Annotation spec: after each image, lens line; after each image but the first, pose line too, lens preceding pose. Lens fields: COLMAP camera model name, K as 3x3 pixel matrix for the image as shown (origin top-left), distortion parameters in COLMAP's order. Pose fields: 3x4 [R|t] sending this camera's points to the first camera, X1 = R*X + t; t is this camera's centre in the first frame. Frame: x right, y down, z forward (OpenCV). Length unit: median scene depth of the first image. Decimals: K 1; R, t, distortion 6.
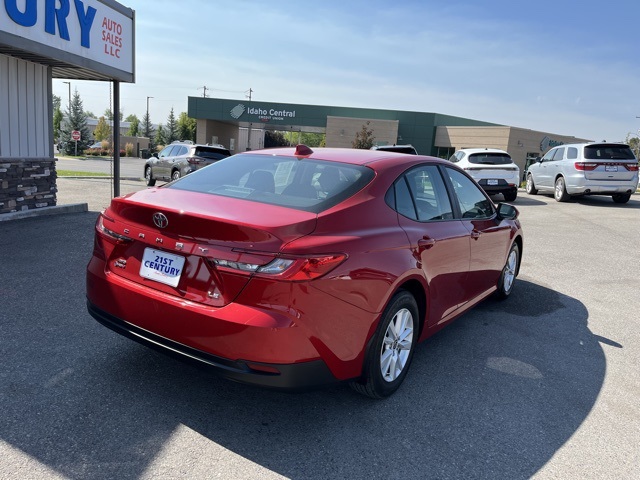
lens RADIAL K [[487.1, 0, 319.5], [0, 487.1, 240.1], [0, 0, 1]] dist [0.065612, -0.090364]
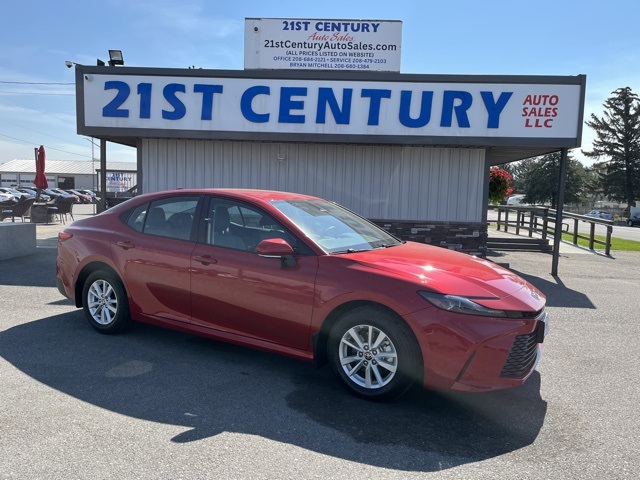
lens RADIAL K [[487.1, 0, 316.8], [0, 487.1, 242.0], [0, 0, 1]] dist [0.065612, -0.090364]
pose [[0.064253, 0.018871, -0.997755, 0.658304], [-0.198633, 0.980057, 0.005745, -0.048087], [0.977966, 0.197818, 0.066720, 0.555603]]
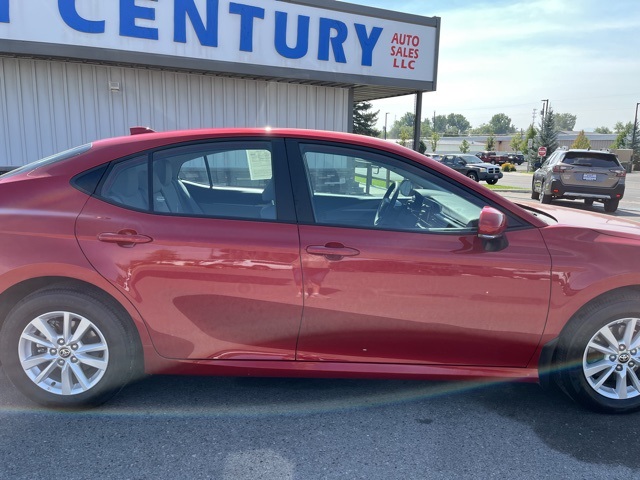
lens RADIAL K [[487.1, 0, 317.0], [0, 487.1, 238.6], [0, 0, 1]] dist [0.065612, -0.090364]
pose [[0.569841, 0.084884, -0.817359, 0.384629], [-0.117999, 0.992795, 0.020838, -0.017324], [0.813239, 0.084573, 0.575752, 0.305537]]
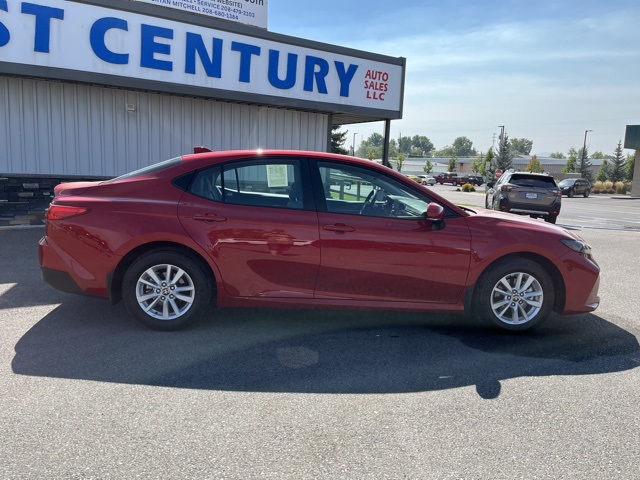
lens RADIAL K [[487.1, 0, 318.9], [0, 487.1, 245.1], [0, 0, 1]] dist [0.065612, -0.090364]
pose [[0.626790, 0.074660, -0.775603, 0.505202], [-0.130248, 0.991433, -0.009821, 0.018096], [0.768225, 0.107176, 0.631144, 0.172492]]
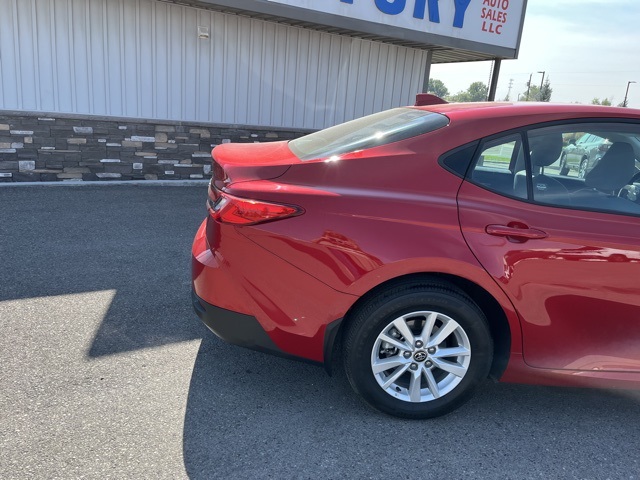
lens RADIAL K [[487.1, 0, 311.1], [0, 487.1, 239.9], [0, 0, 1]] dist [0.065612, -0.090364]
pose [[0.608997, 0.181334, -0.772166, 0.212979], [-0.170689, 0.980669, 0.095678, -0.000416], [0.774589, 0.073532, 0.628176, 0.143011]]
